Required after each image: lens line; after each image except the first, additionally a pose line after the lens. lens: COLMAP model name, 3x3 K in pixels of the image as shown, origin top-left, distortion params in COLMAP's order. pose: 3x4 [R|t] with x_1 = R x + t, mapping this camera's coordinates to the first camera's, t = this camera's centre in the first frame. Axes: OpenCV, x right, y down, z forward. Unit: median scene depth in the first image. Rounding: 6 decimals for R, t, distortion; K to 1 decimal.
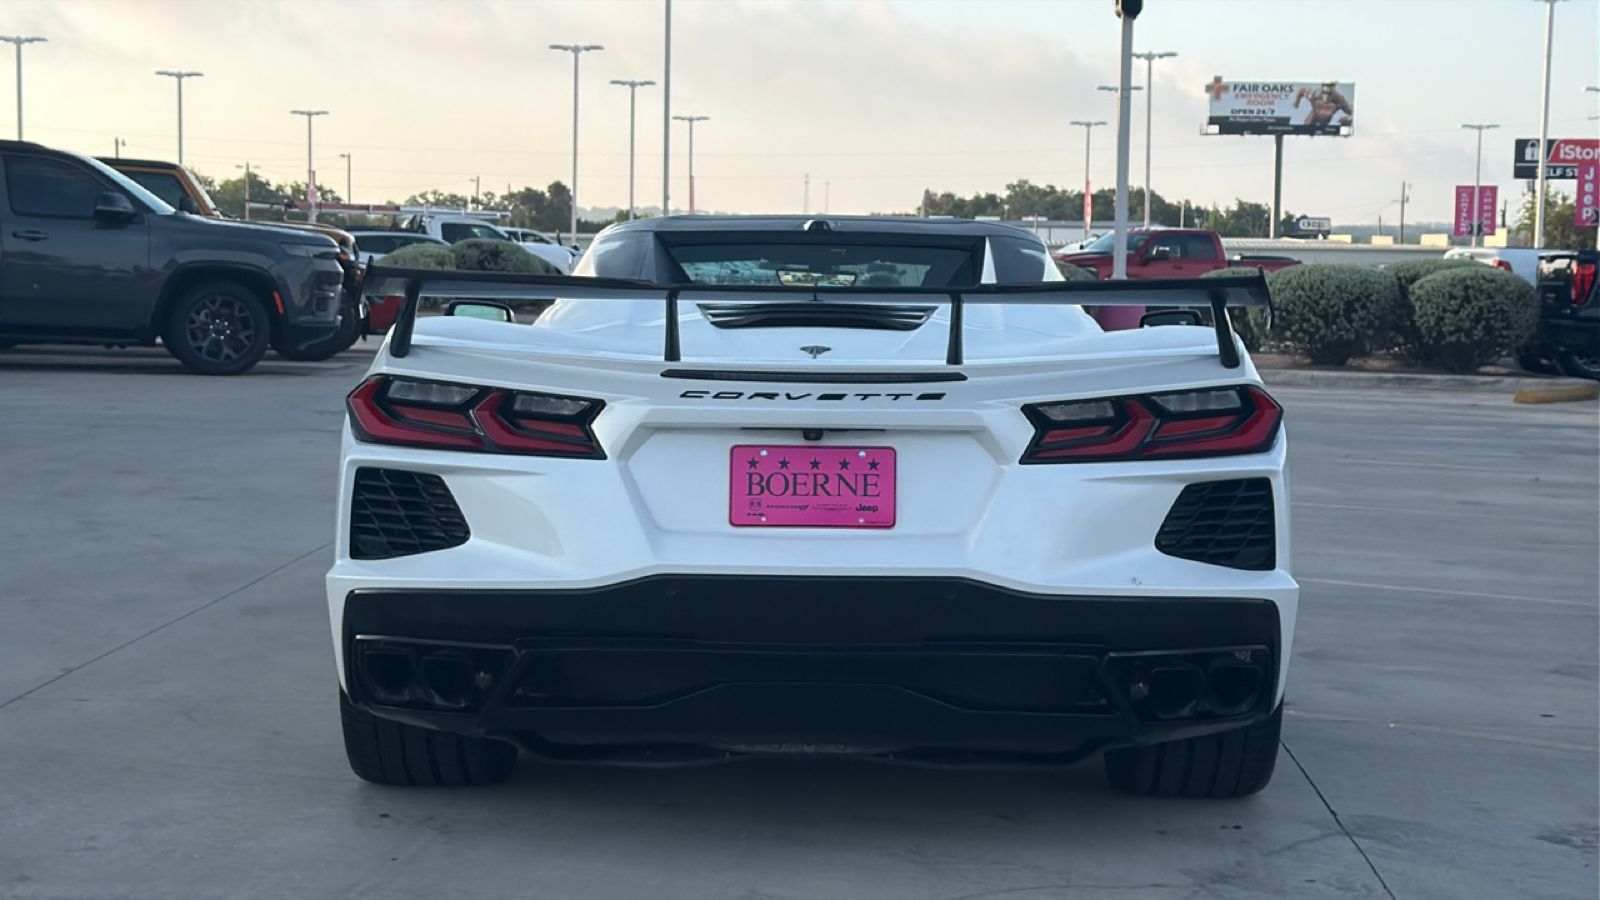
lens RADIAL K [[2725.0, 0, 800.0], [0, 2725.0, 450.0], [0, 0, 1]] dist [0.160619, -0.051975]
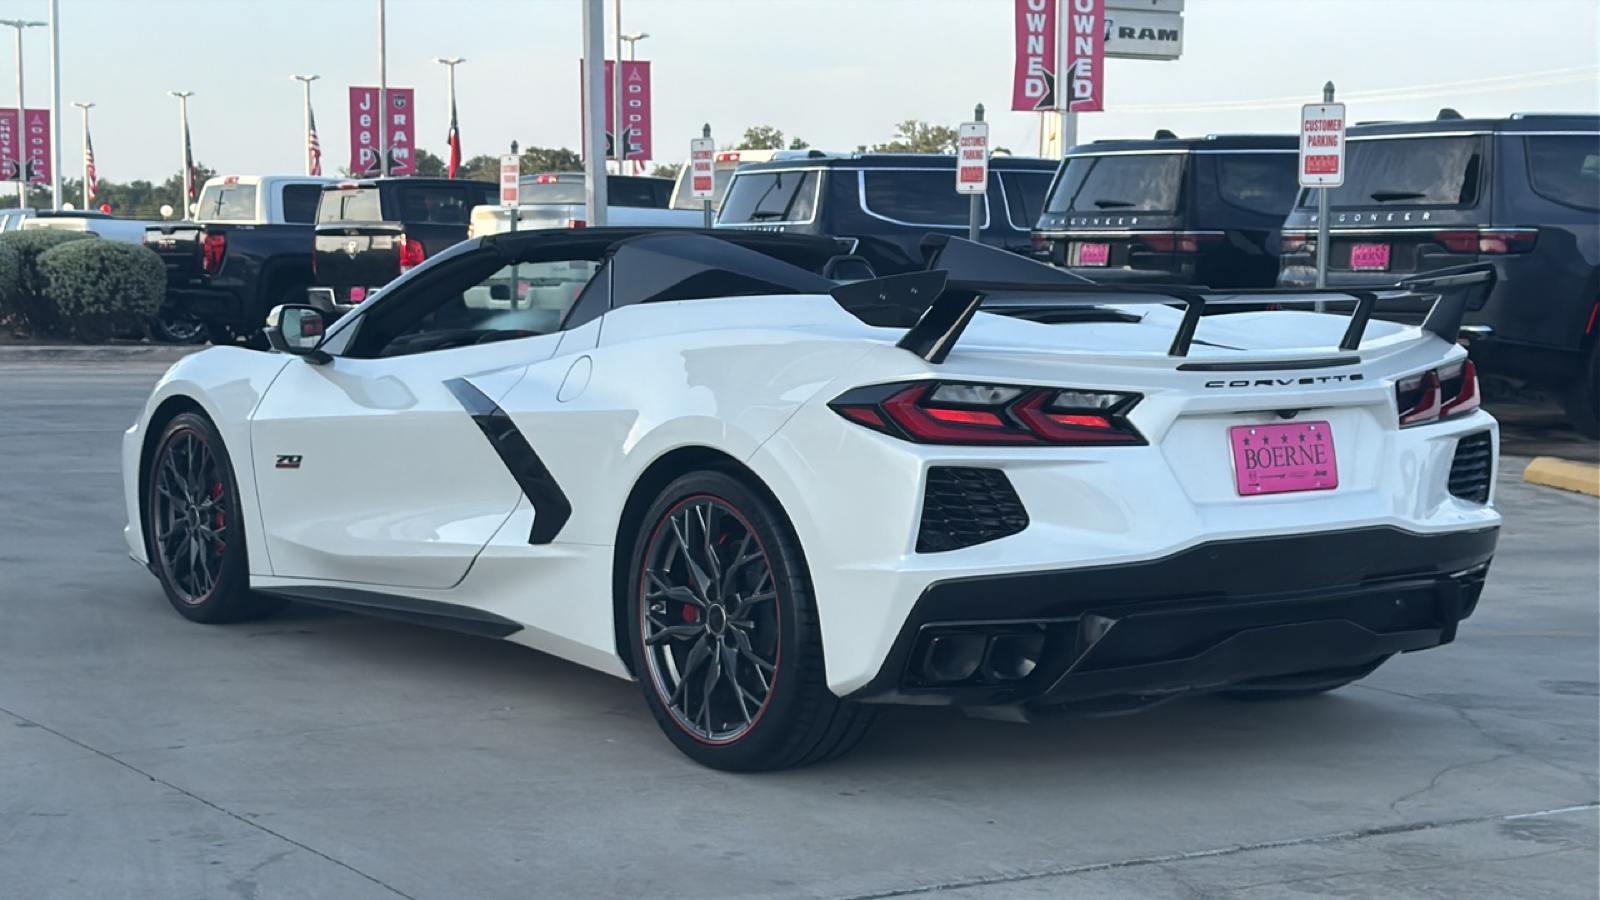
lens RADIAL K [[2725.0, 0, 800.0], [0, 2725.0, 450.0], [0, 0, 1]] dist [0.160619, -0.051975]
pose [[0.805444, -0.059810, 0.589646, -0.836661], [0.051683, 0.998193, 0.030653, -0.035999], [-0.590414, 0.005786, 0.807080, 0.162412]]
